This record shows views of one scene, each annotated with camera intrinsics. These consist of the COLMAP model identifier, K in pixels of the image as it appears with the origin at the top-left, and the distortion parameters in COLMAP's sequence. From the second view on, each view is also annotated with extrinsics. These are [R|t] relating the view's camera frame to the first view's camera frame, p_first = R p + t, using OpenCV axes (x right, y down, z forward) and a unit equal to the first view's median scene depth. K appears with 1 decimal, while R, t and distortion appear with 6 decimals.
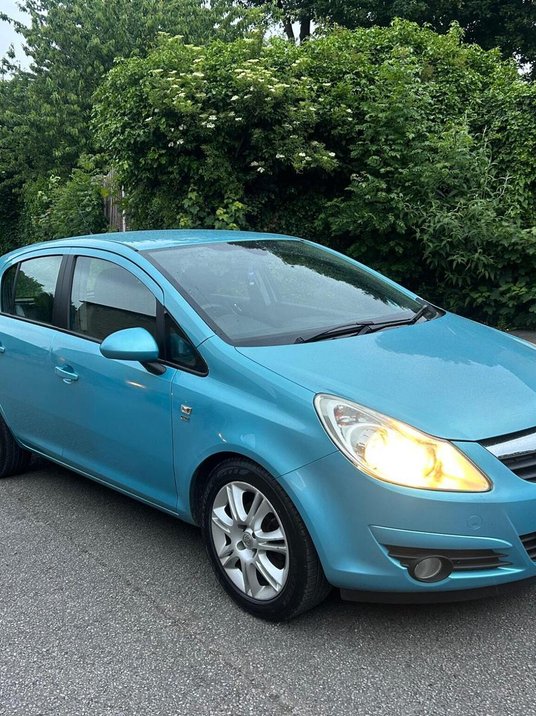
lens RADIAL K [[697.4, 0, 268.0], [0, 697.4, 358.0], [0, 0, 1]] dist [-0.012469, -0.011967]
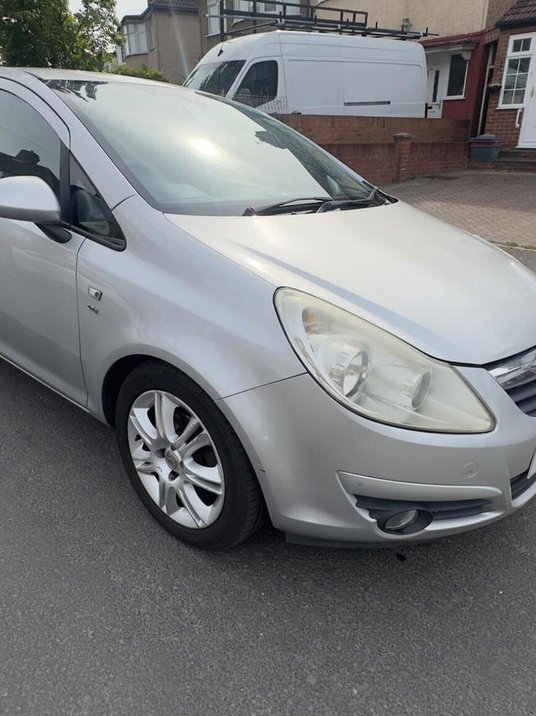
lens RADIAL K [[516.8, 0, 266.4], [0, 516.8, 368.2], [0, 0, 1]] dist [-0.003587, -0.001625]
pose [[0.987263, 0.041160, 0.153678, -0.018310], [-0.076866, 0.969135, 0.234240, 0.008351], [-0.139294, -0.243069, 0.959956, 0.458237]]
